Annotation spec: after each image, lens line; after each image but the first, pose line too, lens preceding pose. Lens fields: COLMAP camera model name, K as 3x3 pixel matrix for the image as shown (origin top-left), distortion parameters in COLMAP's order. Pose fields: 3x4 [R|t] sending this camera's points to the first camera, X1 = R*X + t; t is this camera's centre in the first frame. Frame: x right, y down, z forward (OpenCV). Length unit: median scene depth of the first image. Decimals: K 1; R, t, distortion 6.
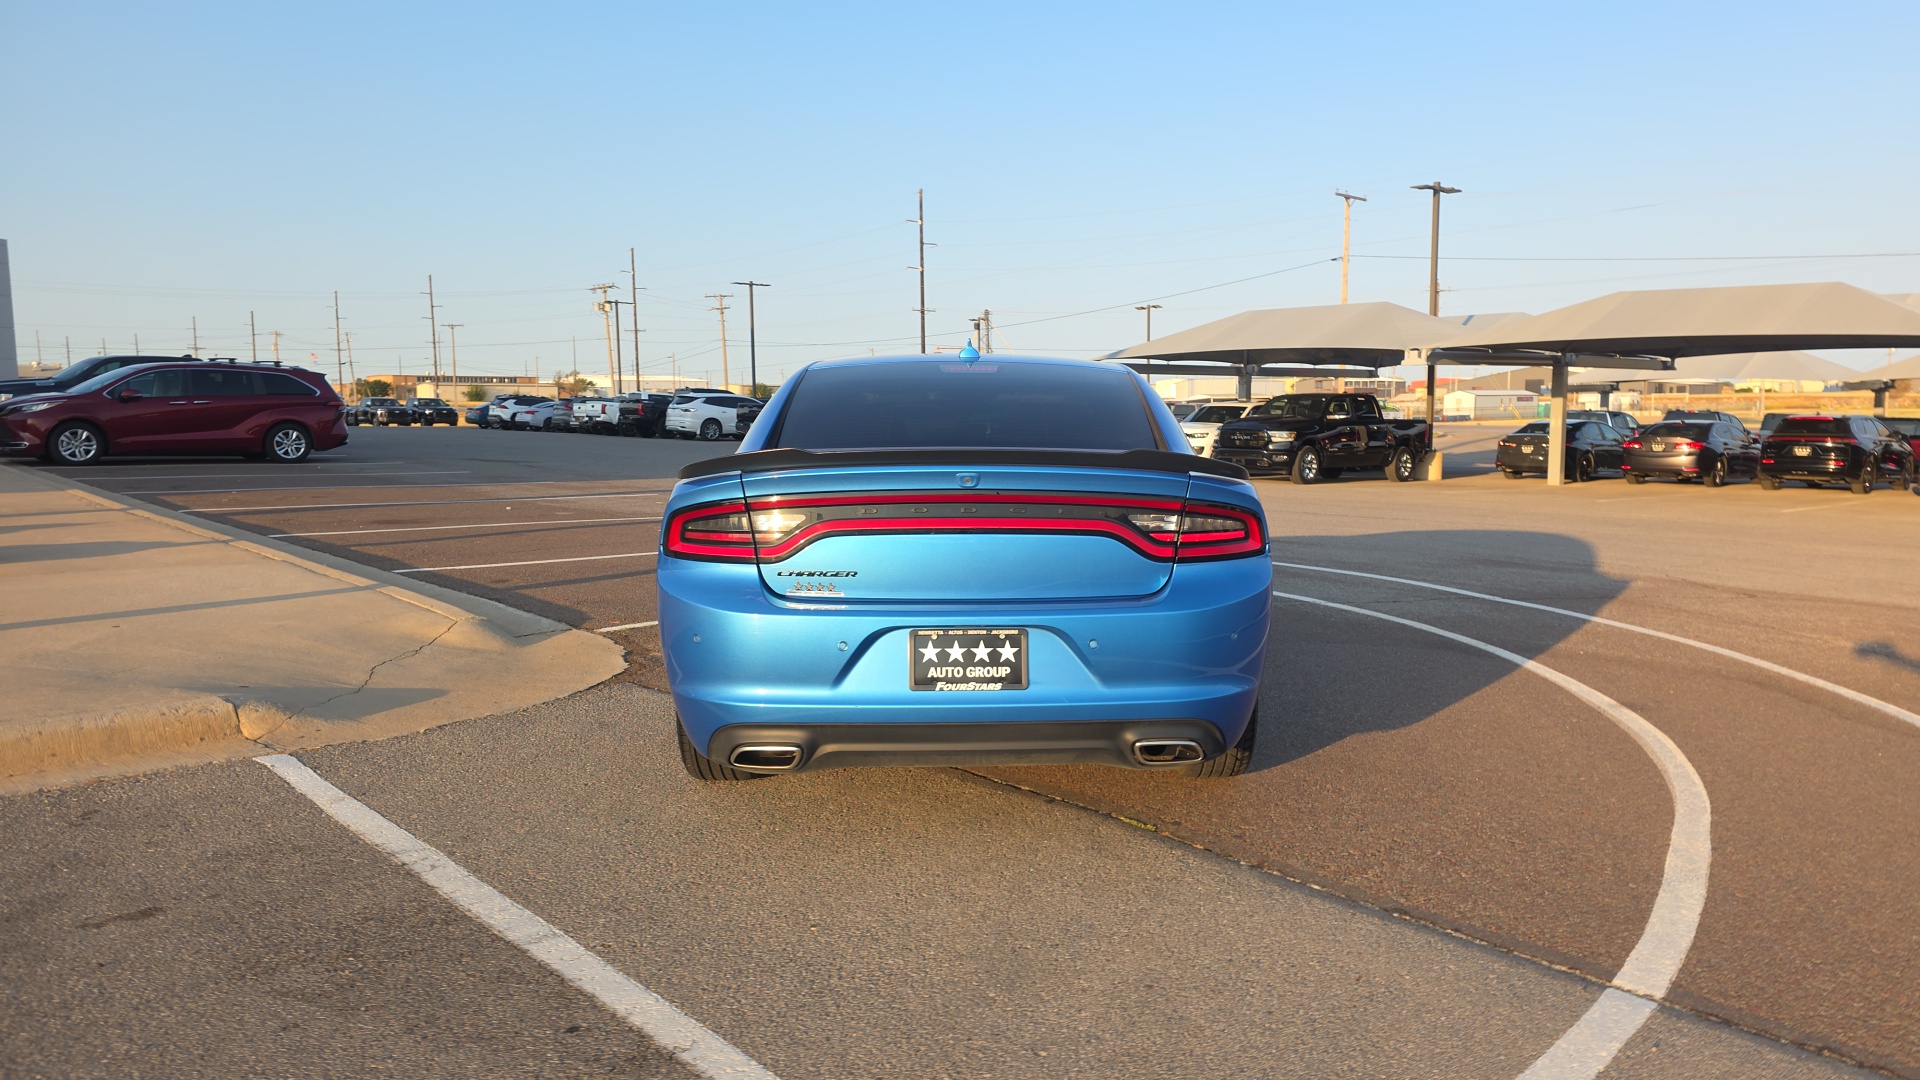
lens RADIAL K [[1304.4, 0, 1010.4], [0, 1304.4, 556.8], [0, 0, 1]] dist [0.056804, -0.059441]
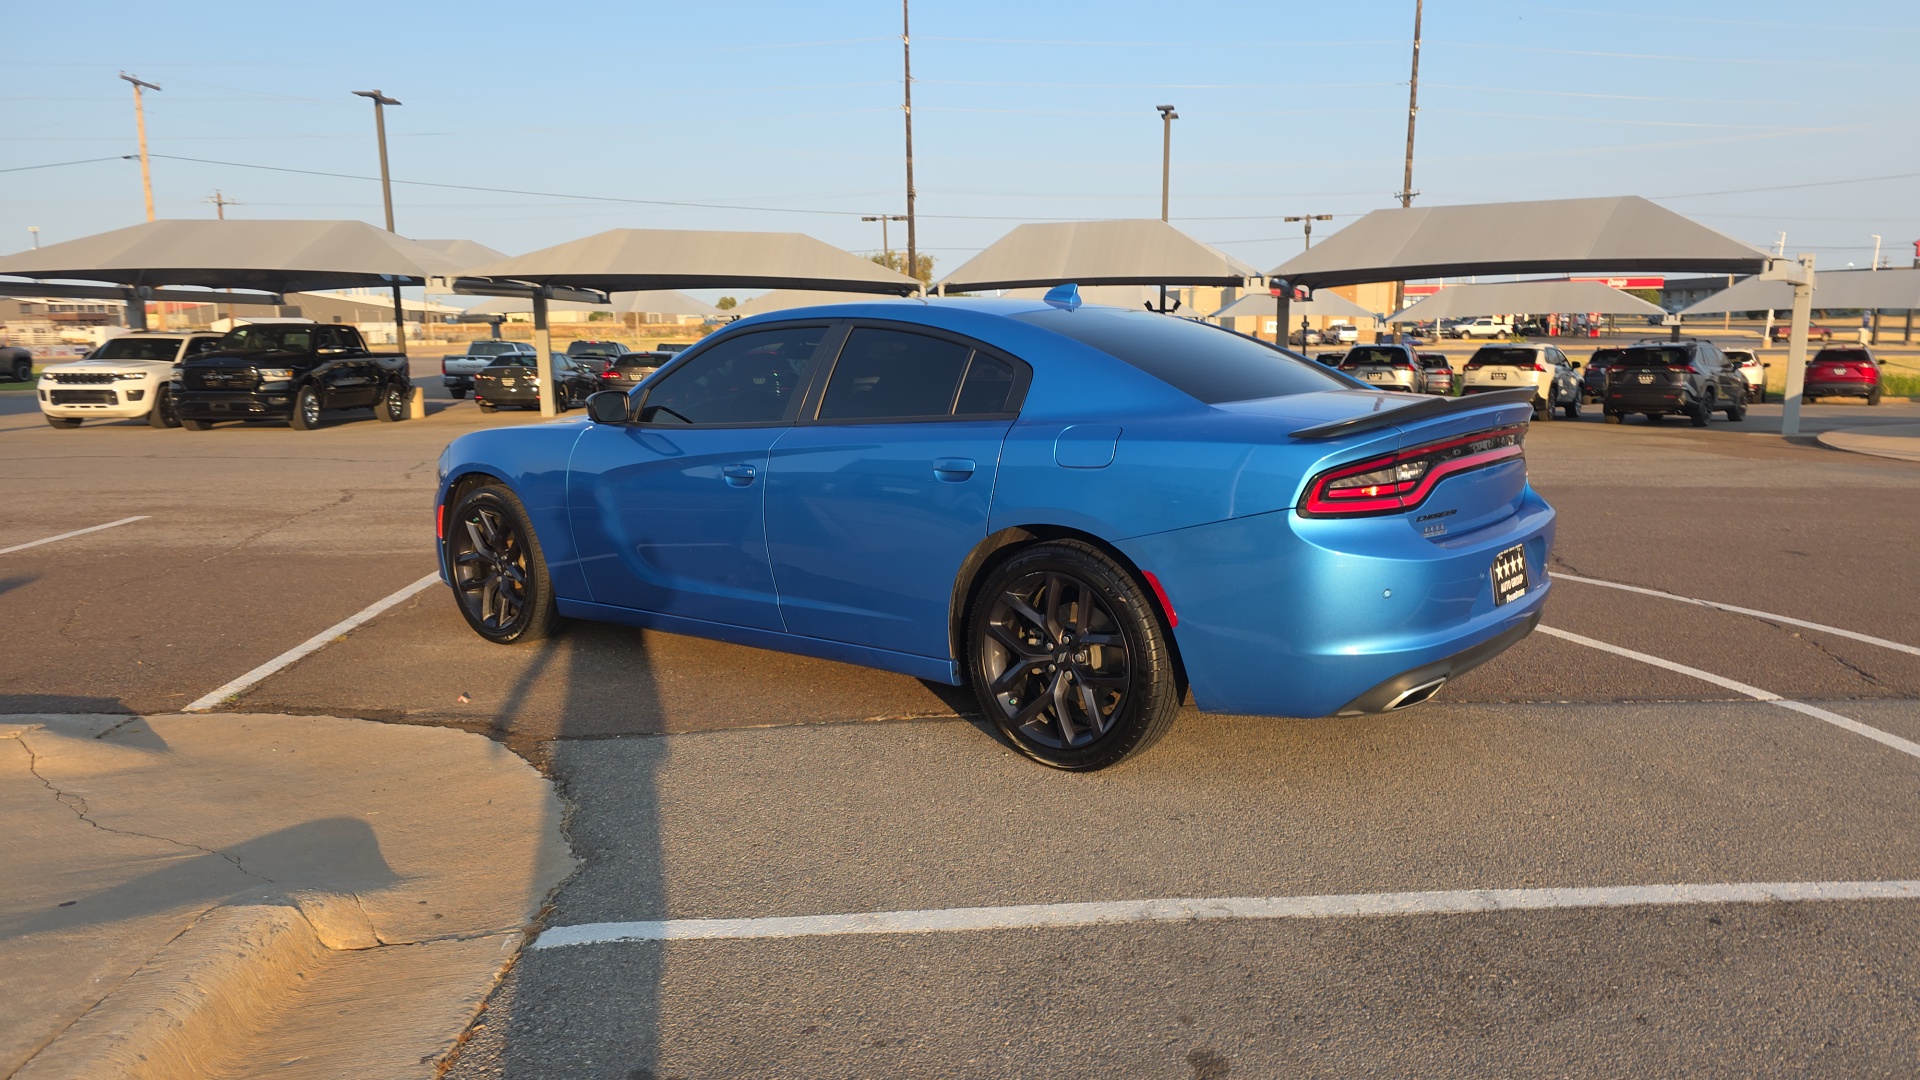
lens RADIAL K [[1335.4, 0, 1015.0], [0, 1335.4, 549.3], [0, 0, 1]] dist [0.021045, -0.013821]
pose [[0.616616, -0.128829, 0.776652, -0.175771], [0.094129, 0.991508, 0.089736, -0.012641], [-0.781617, 0.017773, 0.623506, 0.085533]]
